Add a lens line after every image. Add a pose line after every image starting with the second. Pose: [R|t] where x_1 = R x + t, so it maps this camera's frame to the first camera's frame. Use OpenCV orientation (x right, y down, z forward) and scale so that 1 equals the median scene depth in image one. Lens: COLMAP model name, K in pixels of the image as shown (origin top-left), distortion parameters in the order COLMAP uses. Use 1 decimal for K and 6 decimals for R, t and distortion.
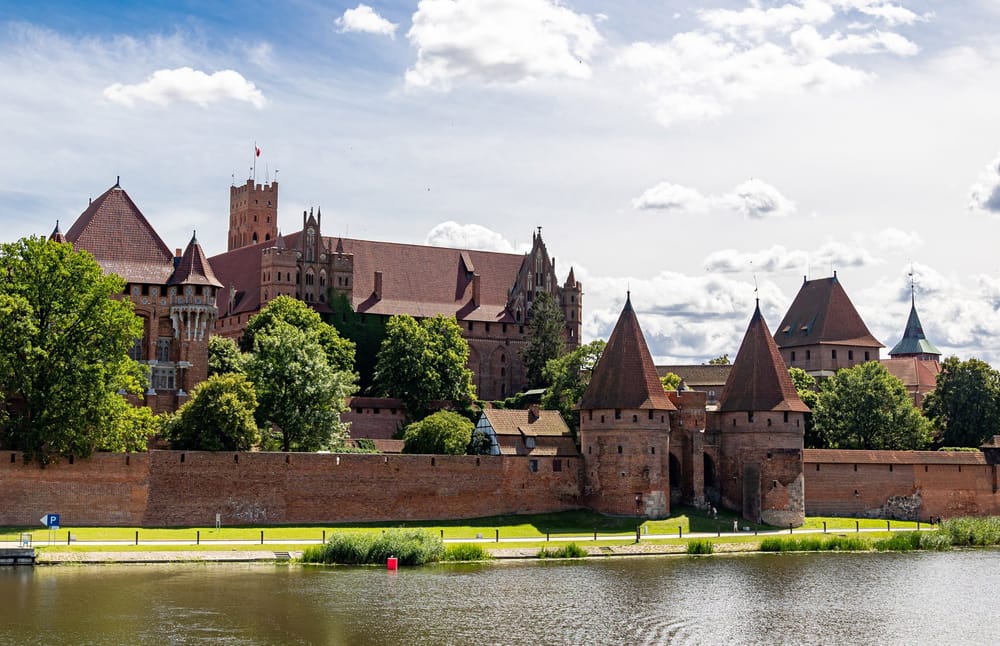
lens RADIAL K [[1549.2, 0, 500.0], [0, 1549.2, 323.0], [0, 0, 1]] dist [-0.039067, -0.078226]
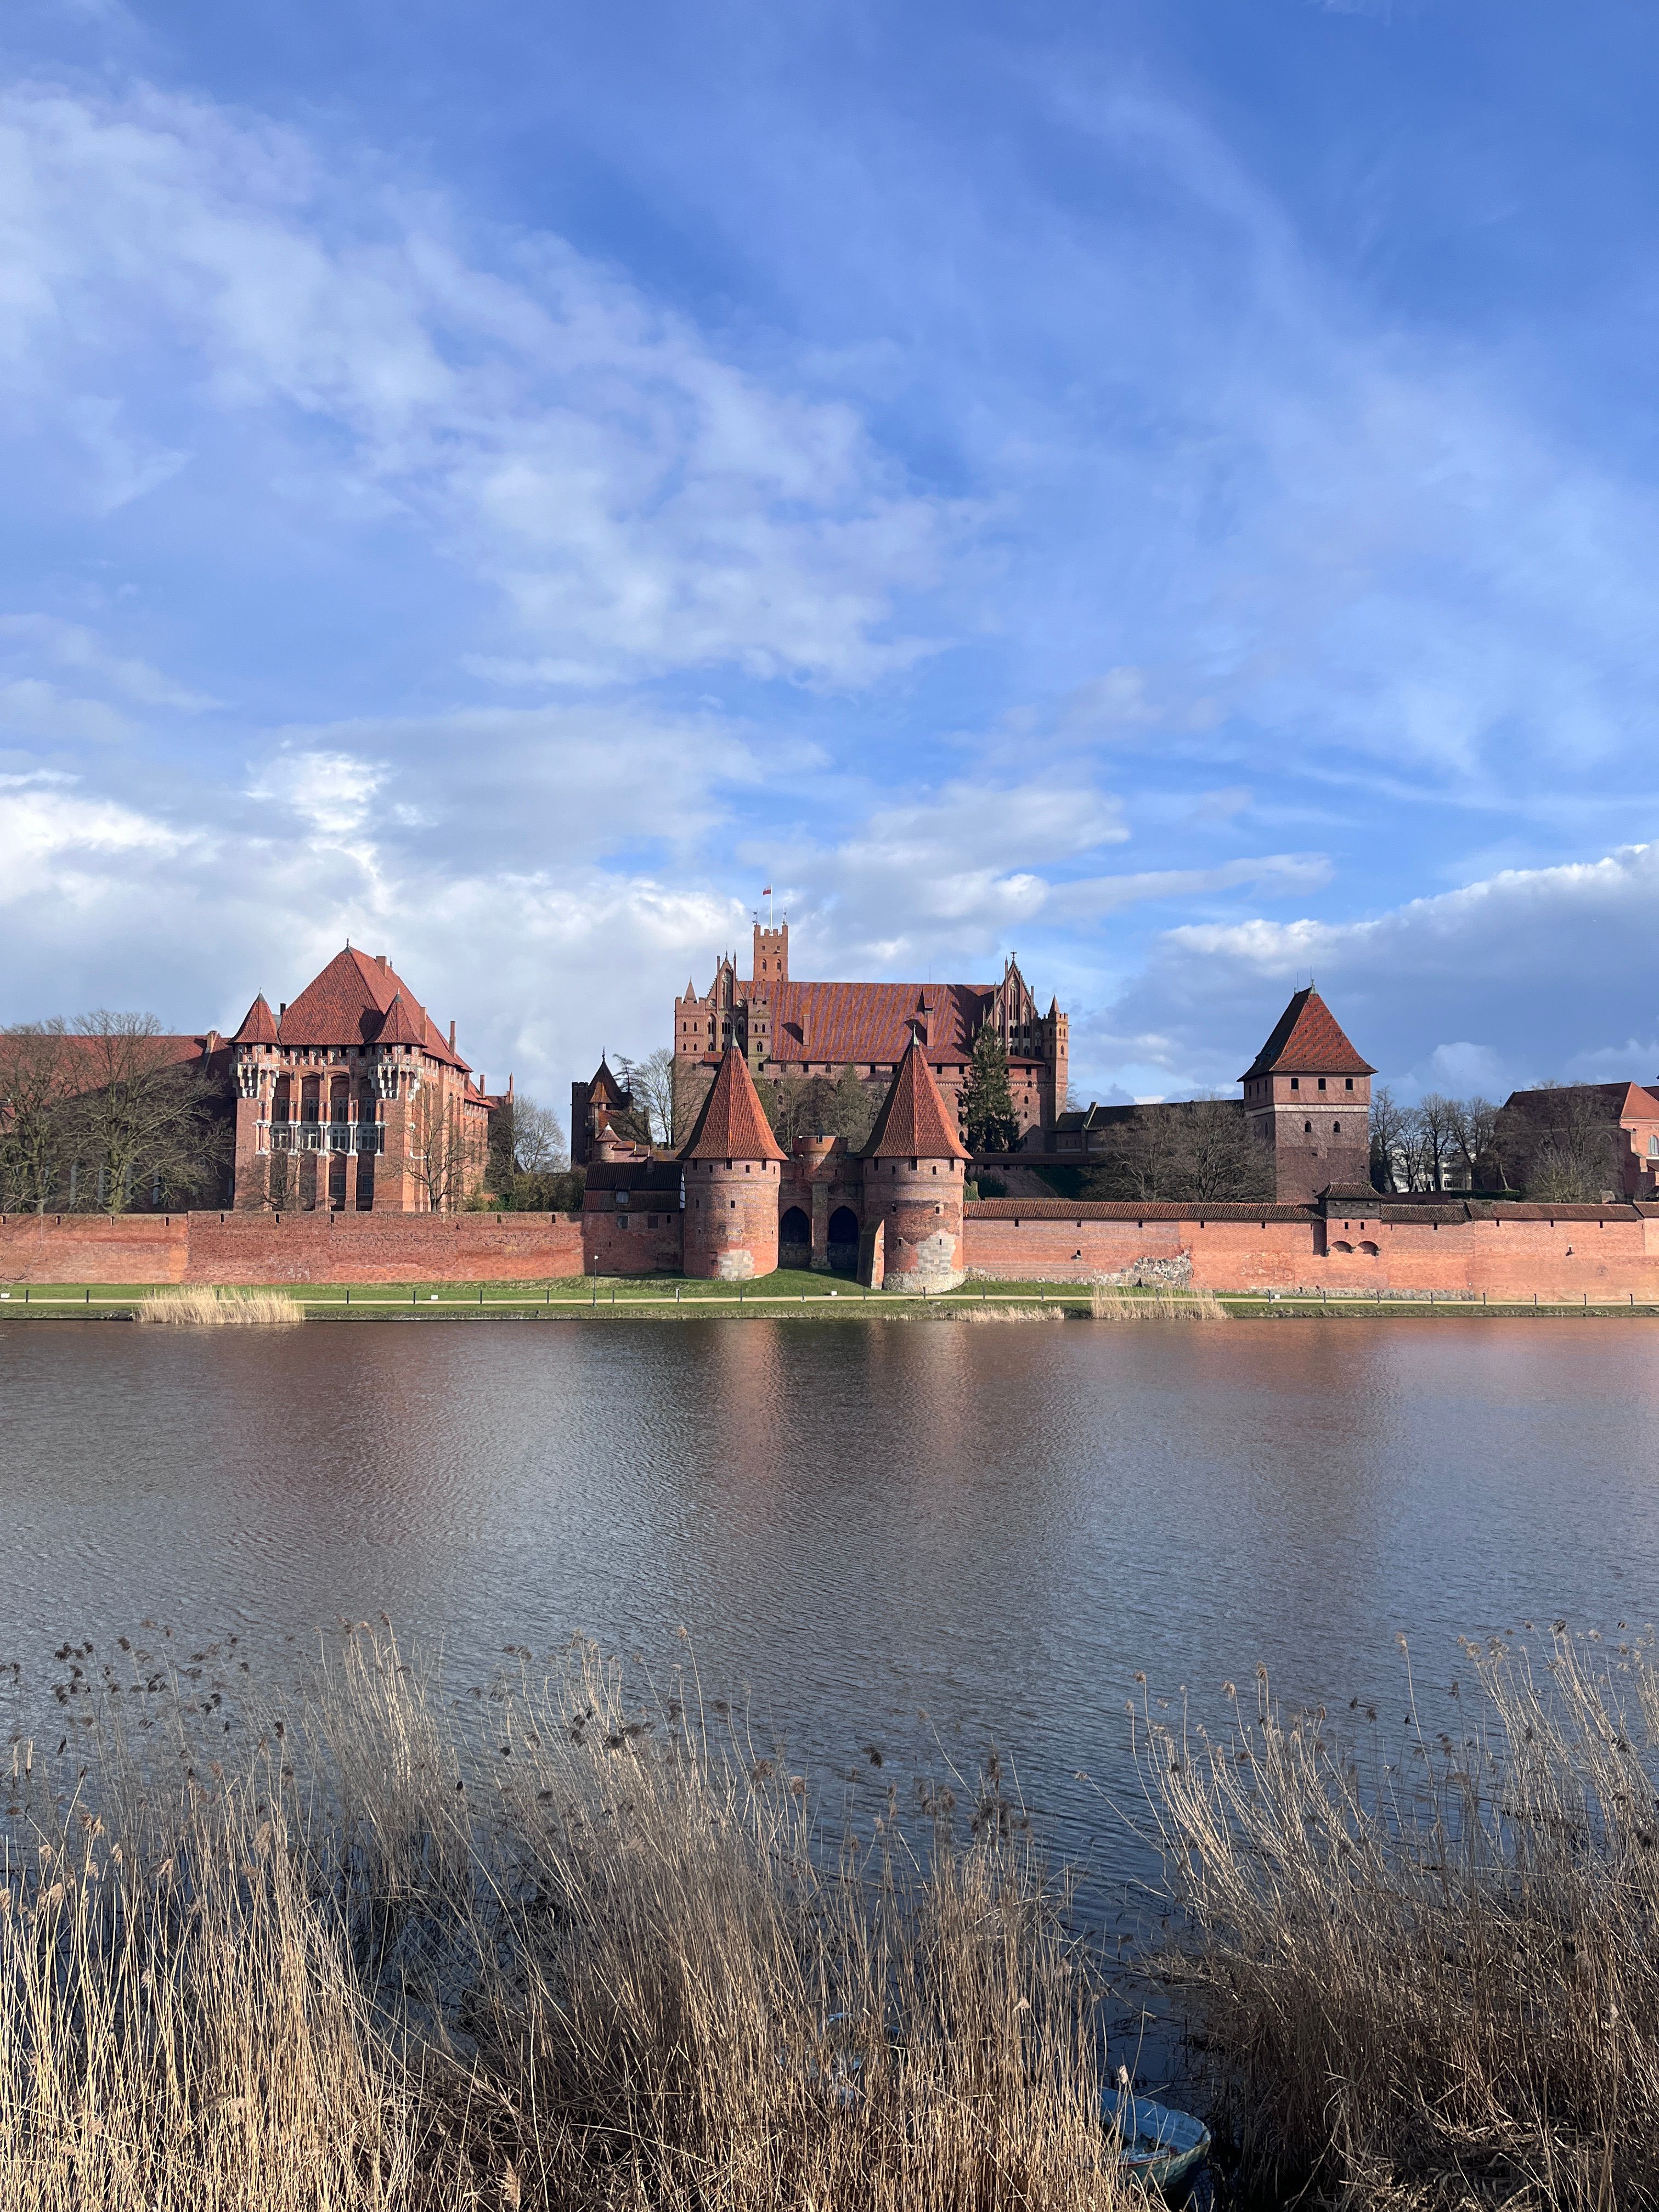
lens RADIAL K [[1653.7, 0, 829.5], [0, 1653.7, 1106.0], [0, 0, 1]] dist [0.080465, -0.000222]
pose [[0.897679, -0.036341, -0.439148, 0.527896], [0.044988, 0.998944, 0.009295, 0.018227], [0.438347, -0.028100, 0.898367, 0.161494]]
